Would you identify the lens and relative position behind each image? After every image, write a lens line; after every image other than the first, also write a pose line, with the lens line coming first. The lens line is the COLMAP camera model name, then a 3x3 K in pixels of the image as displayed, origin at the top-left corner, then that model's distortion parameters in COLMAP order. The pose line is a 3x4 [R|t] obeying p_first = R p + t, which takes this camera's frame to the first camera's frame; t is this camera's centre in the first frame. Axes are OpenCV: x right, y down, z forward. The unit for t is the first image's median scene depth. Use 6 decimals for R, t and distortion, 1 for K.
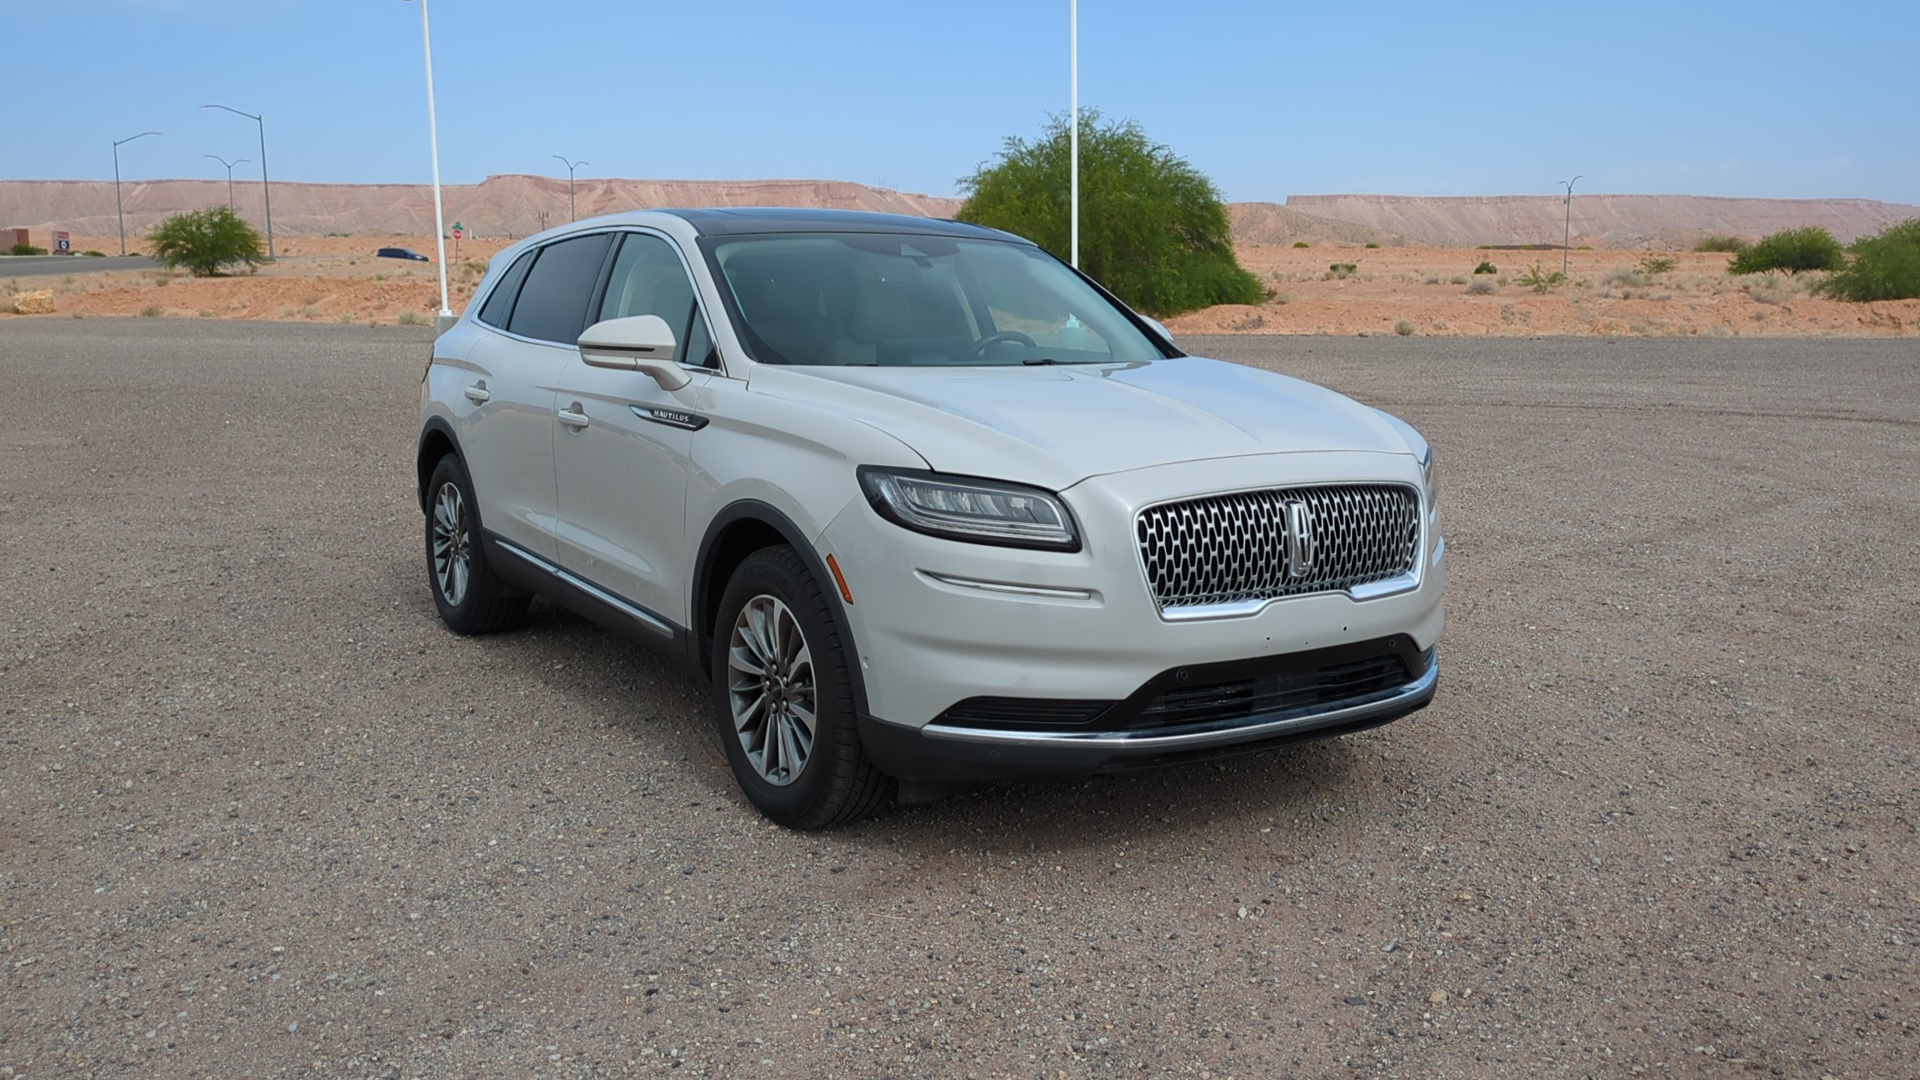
lens RADIAL K [[1630.1, 0, 993.8], [0, 1630.1, 498.7], [0, 0, 1]] dist [0.052443, -0.044258]
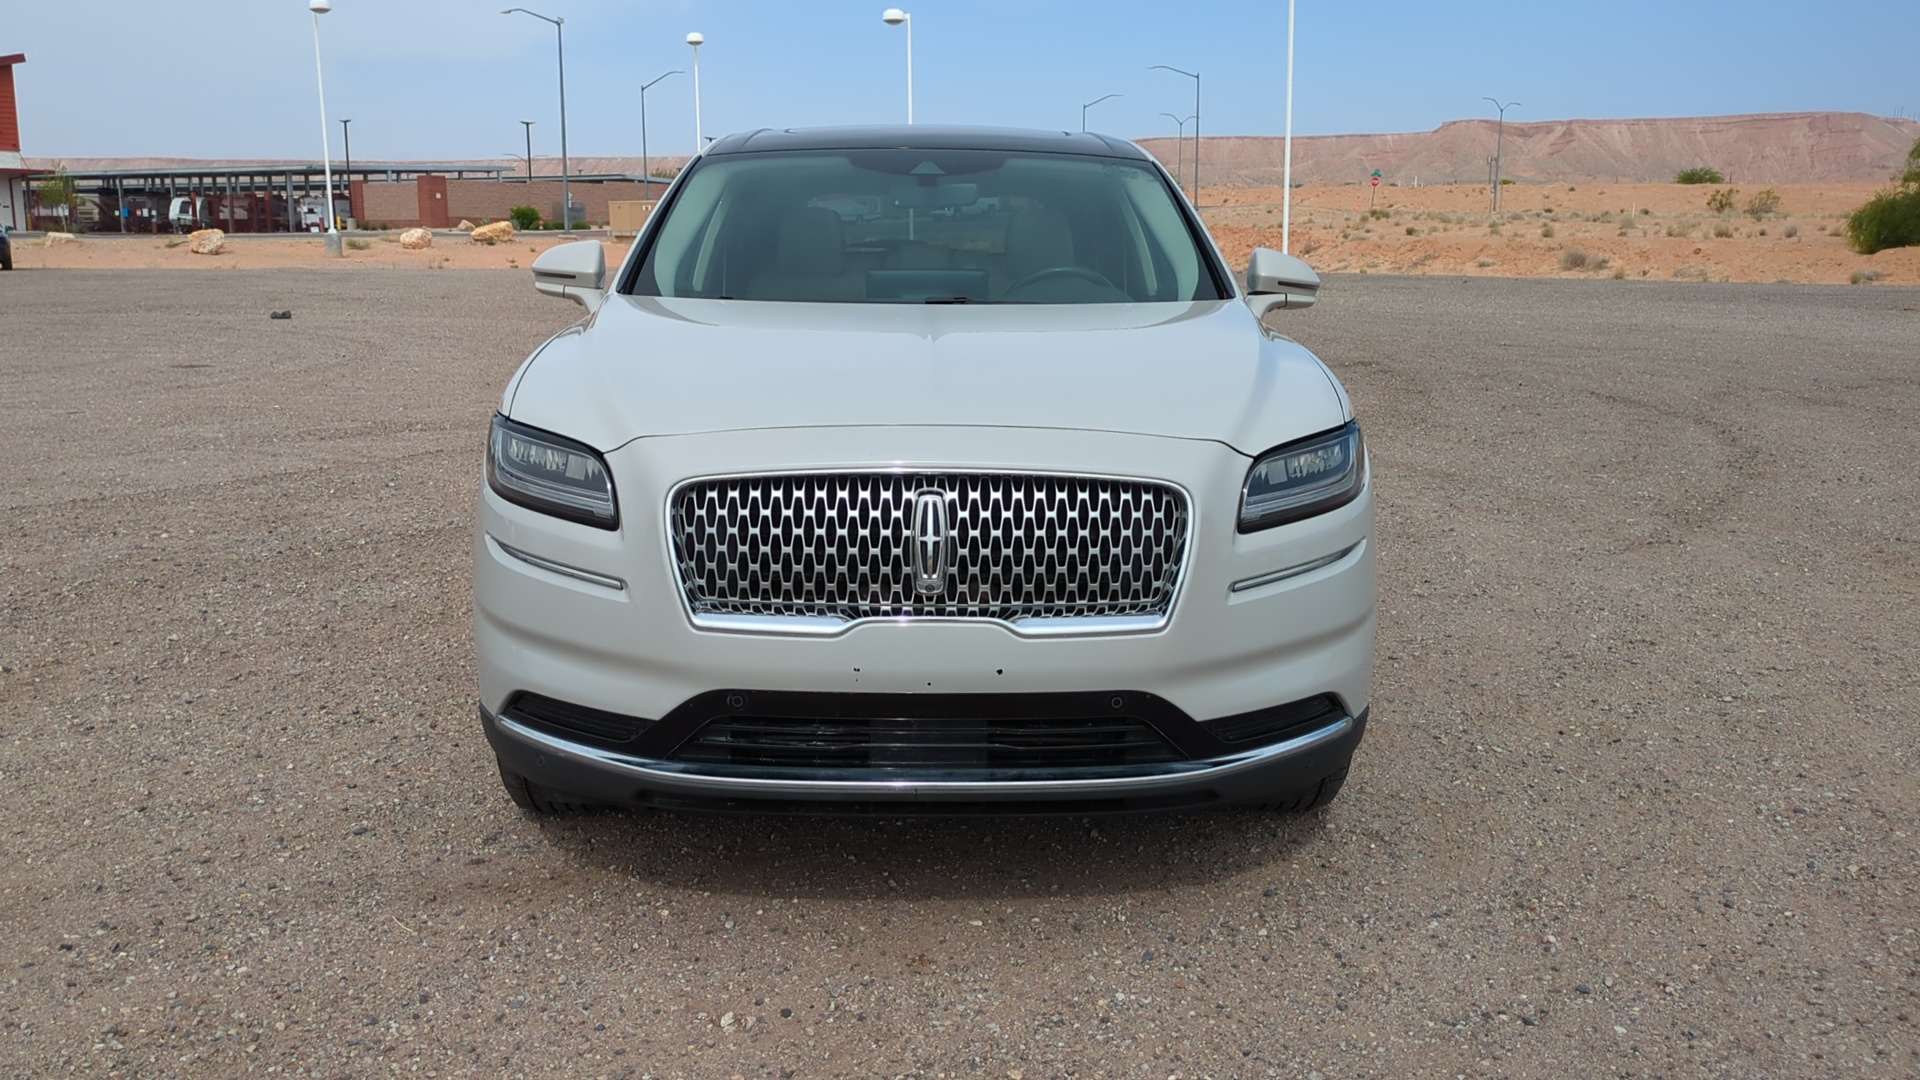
lens RADIAL K [[1630.1, 0, 951.6], [0, 1630.1, 556.1], [0, 0, 1]] dist [0.052443, -0.044258]
pose [[0.846393, 0.102127, -0.522675, 0.557899], [-0.067646, 0.994108, 0.084700, -0.030928], [0.528245, -0.036333, 0.848314, 0.370857]]
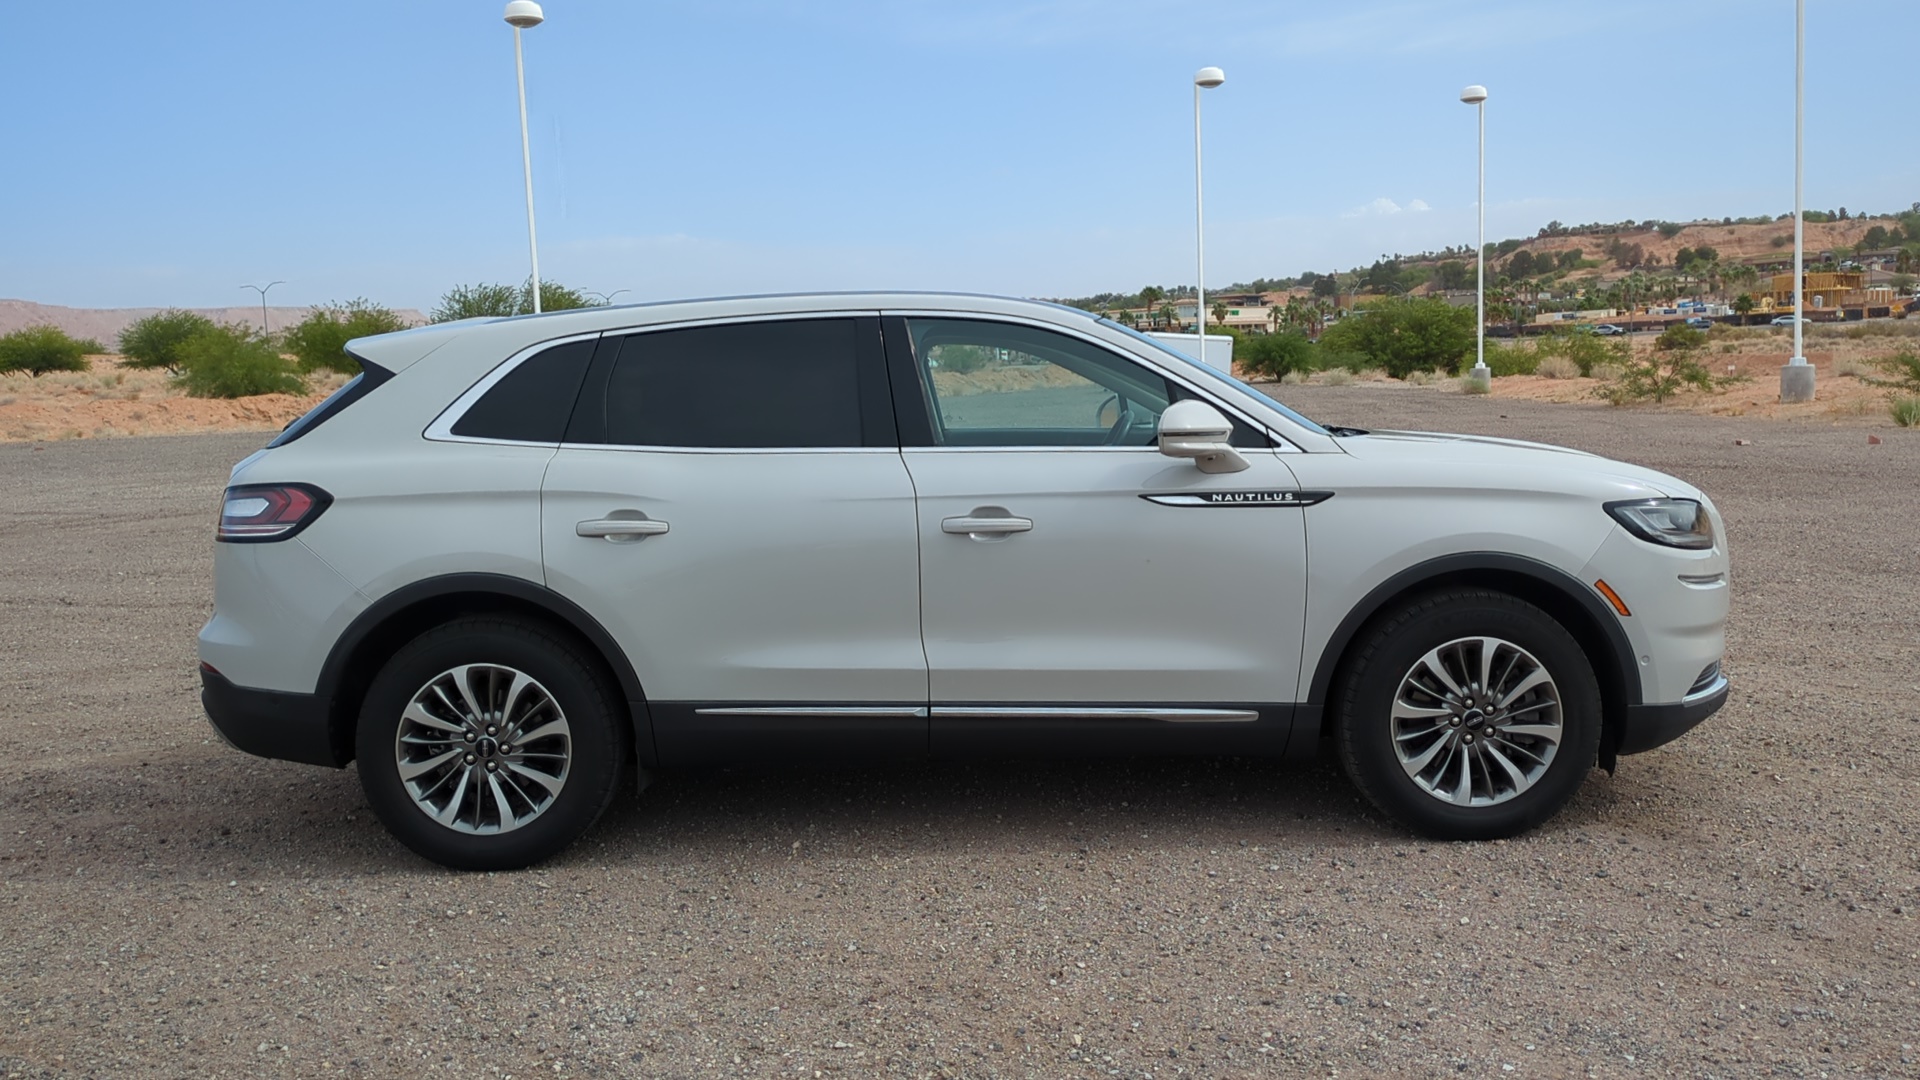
lens RADIAL K [[1630.1, 0, 956.4], [0, 1630.1, 539.0], [0, 0, 1]] dist [0.052443, -0.044258]
pose [[0.553501, -0.106734, 0.825981, -1.285101], [0.136258, 0.989996, 0.036620, -0.098502], [-0.821627, 0.092277, 0.562507, 0.678662]]
